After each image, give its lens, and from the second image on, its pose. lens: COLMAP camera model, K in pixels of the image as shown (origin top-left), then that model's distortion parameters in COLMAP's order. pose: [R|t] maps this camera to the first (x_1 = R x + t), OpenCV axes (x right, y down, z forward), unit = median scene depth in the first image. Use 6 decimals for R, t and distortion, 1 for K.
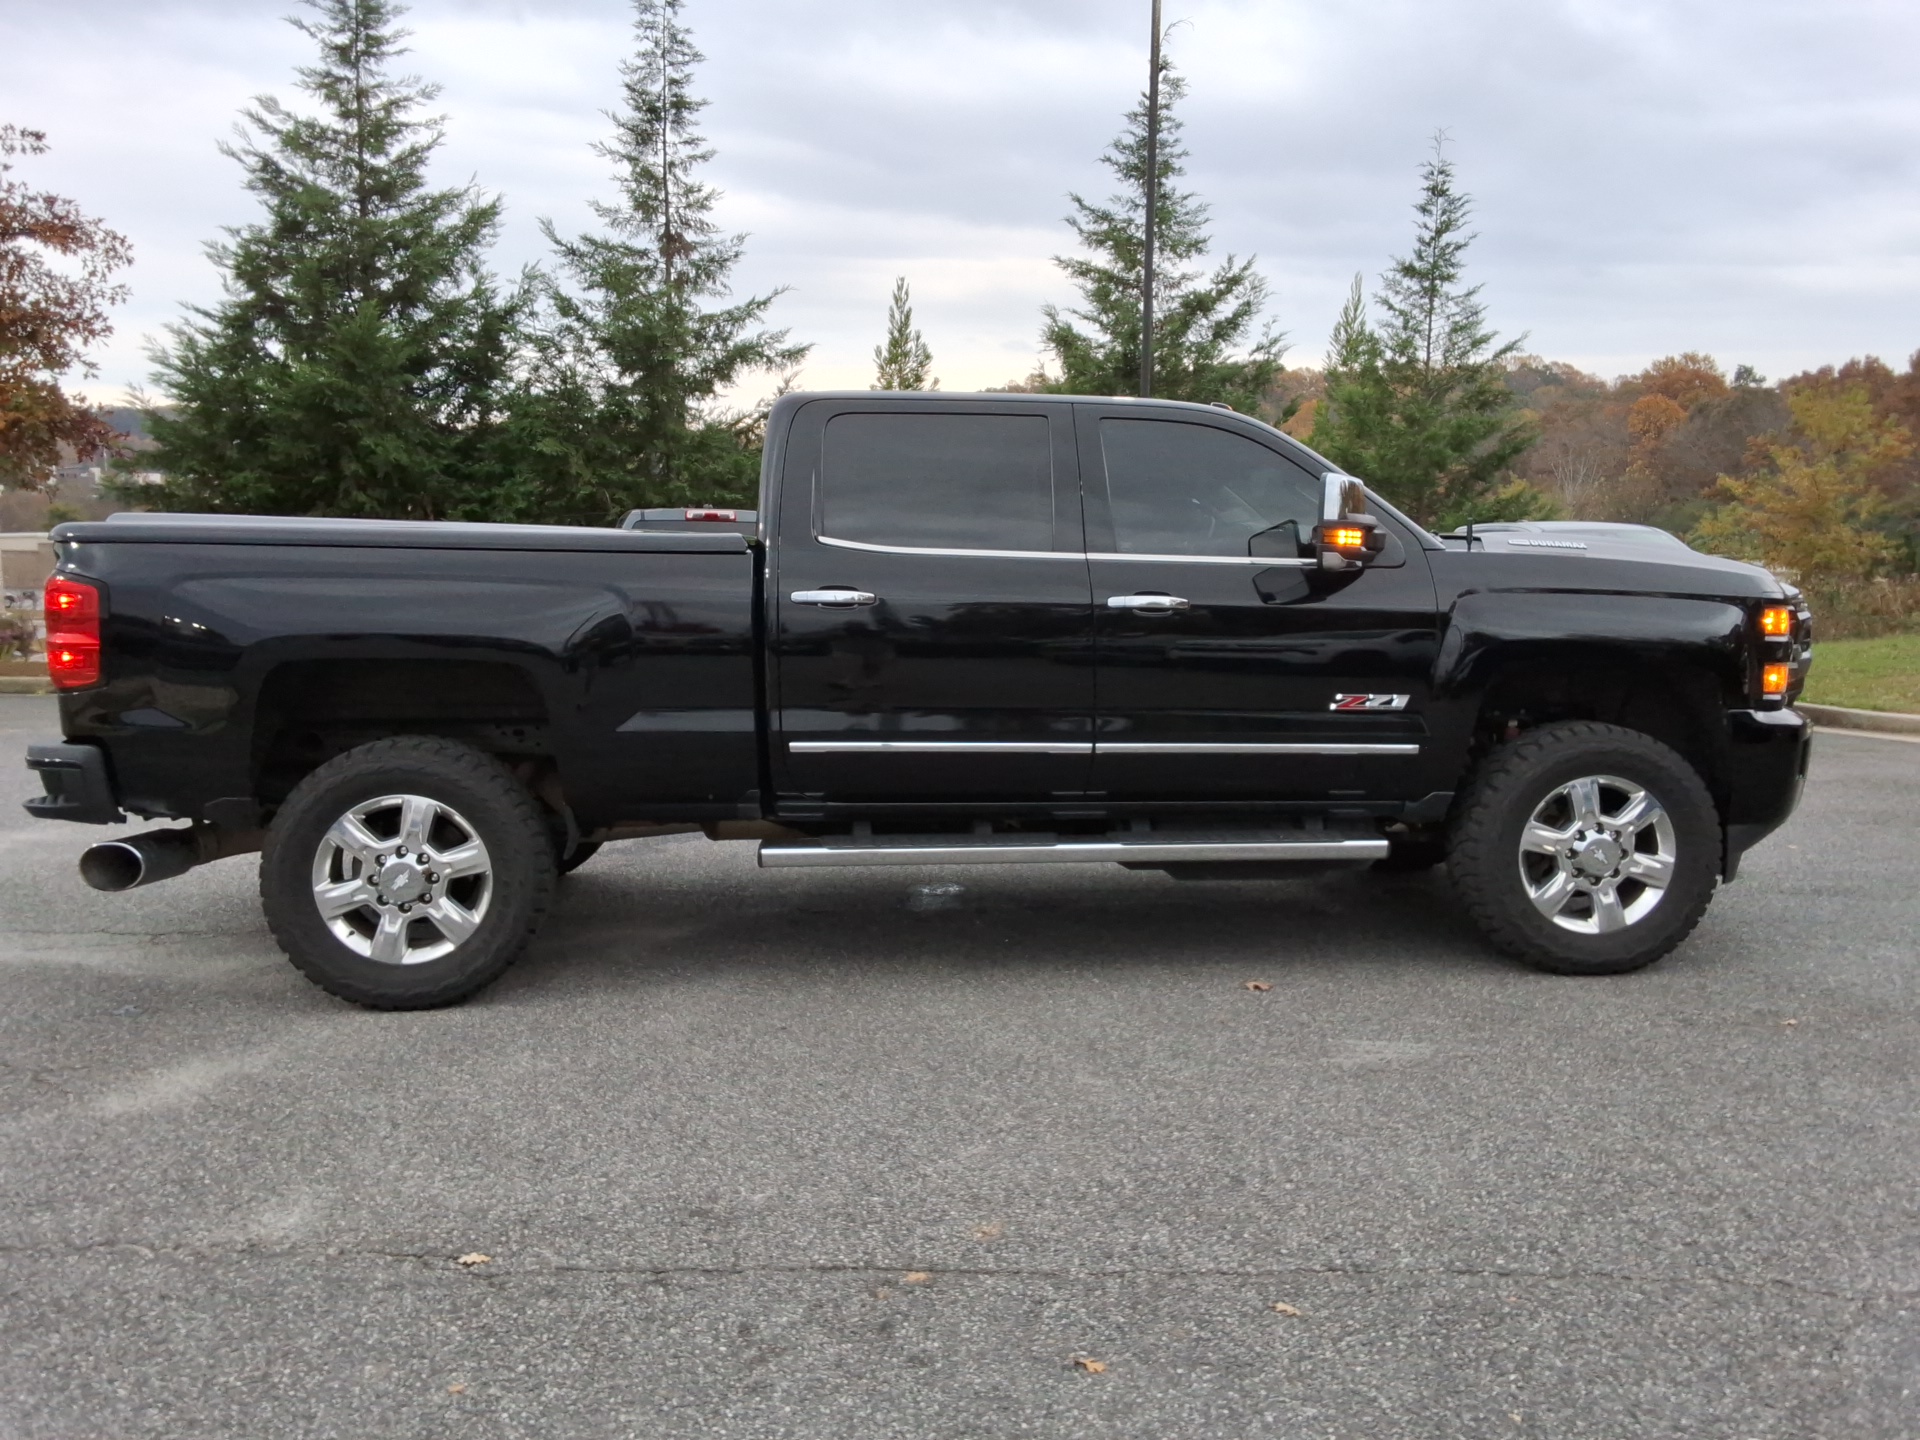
lens RADIAL K [[1546.5, 0, 976.6], [0, 1546.5, 718.1], [0, 0, 1]] dist [0.104074, -0.159394]
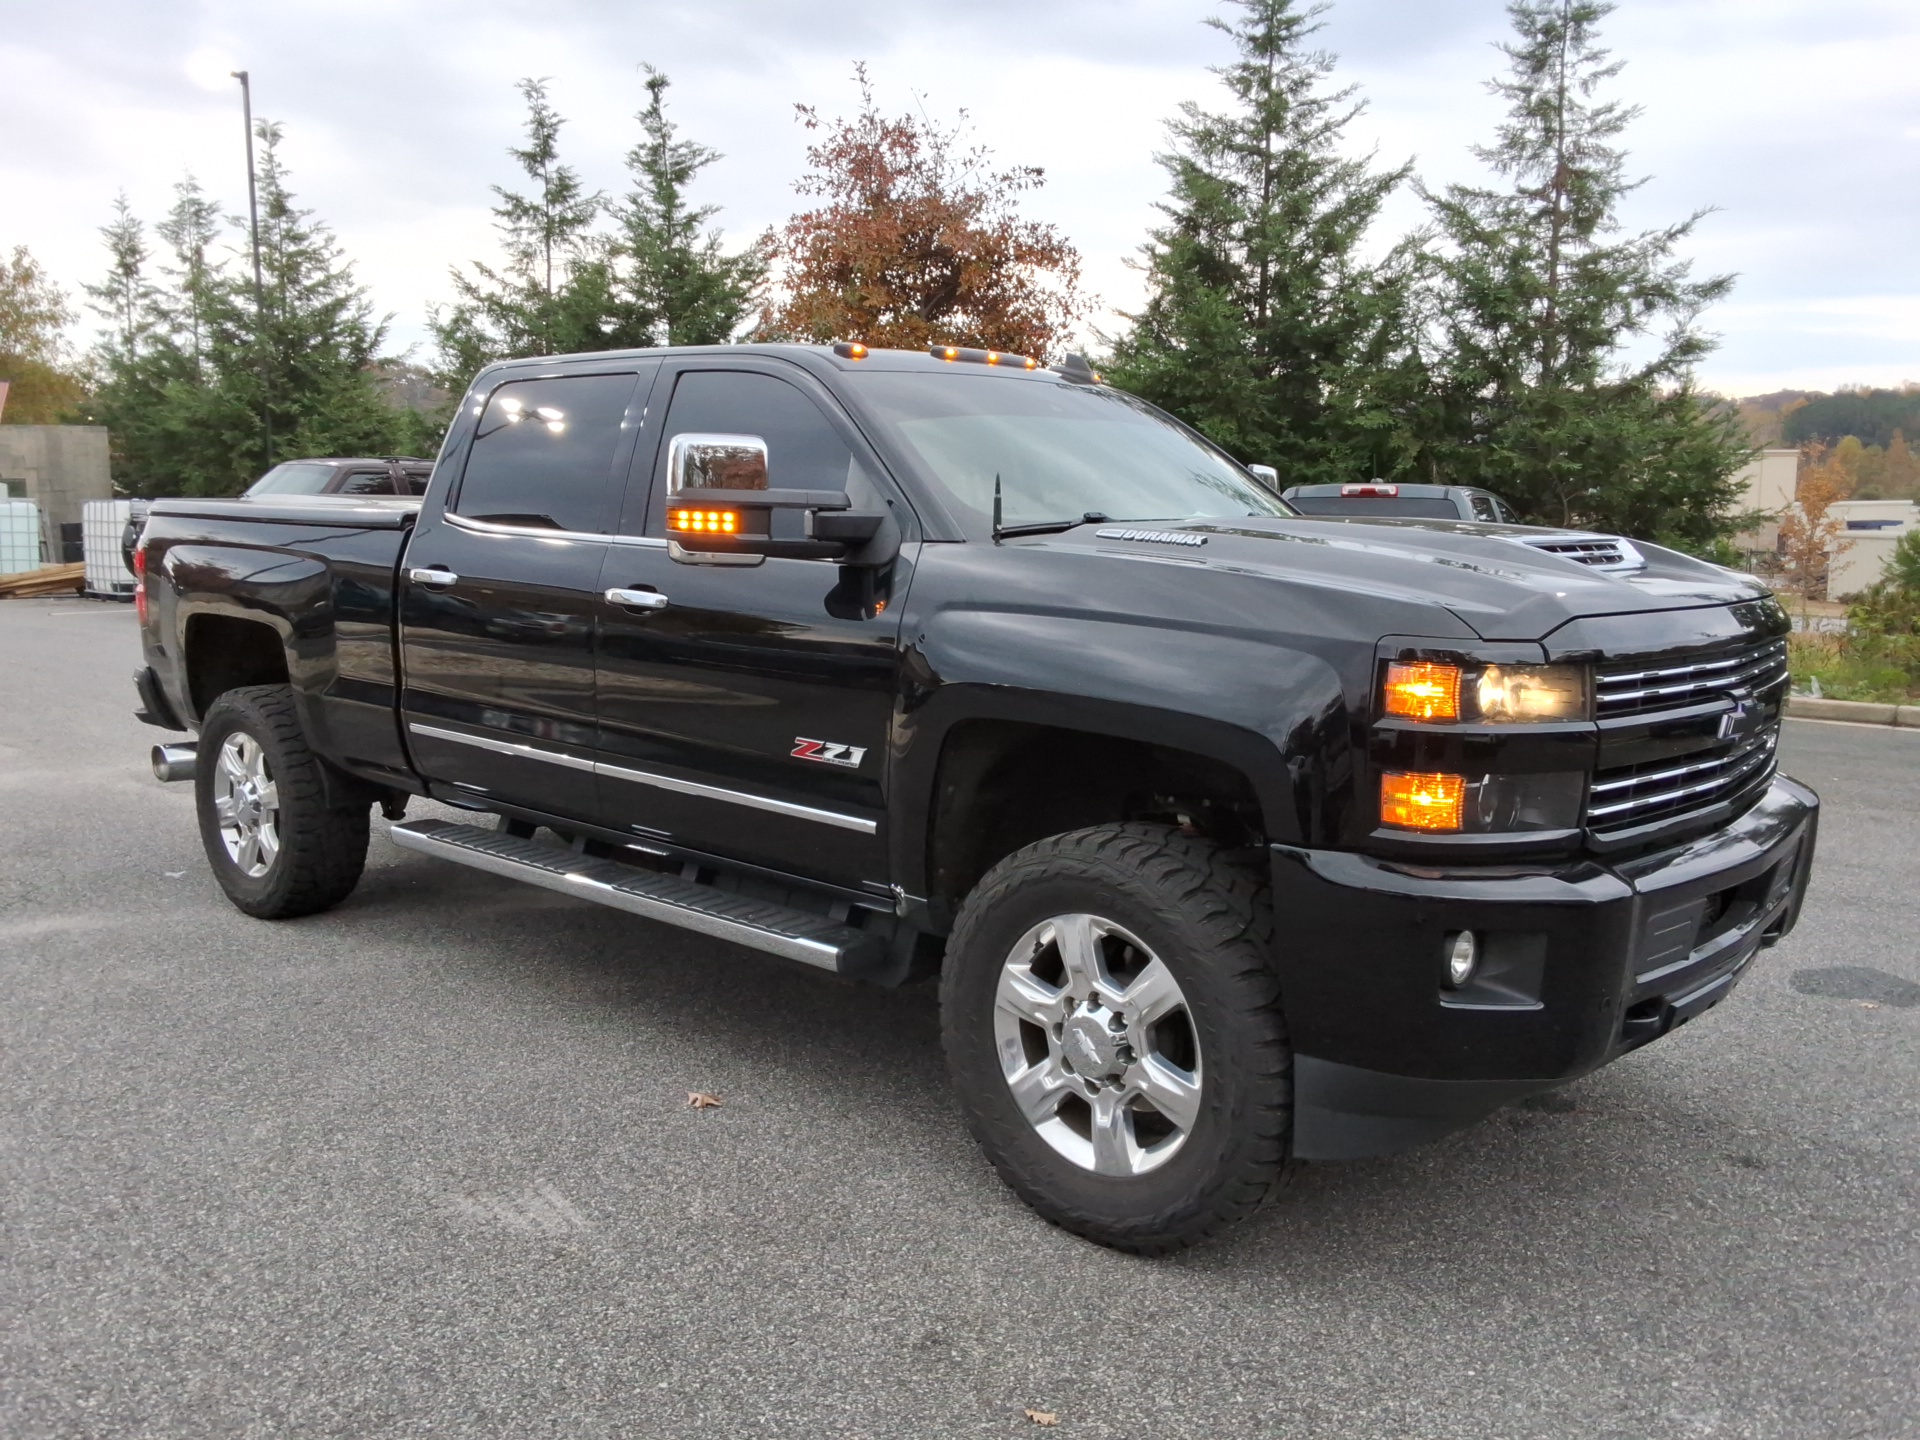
lens RADIAL K [[1546.5, 0, 960.9], [0, 1546.5, 708.3], [0, 0, 1]] dist [0.104074, -0.159394]
pose [[0.681298, 0.093968, -0.725950, 0.249822], [-0.087980, 0.995049, 0.046233, -0.021153], [0.726700, 0.032370, 0.686192, 0.170259]]
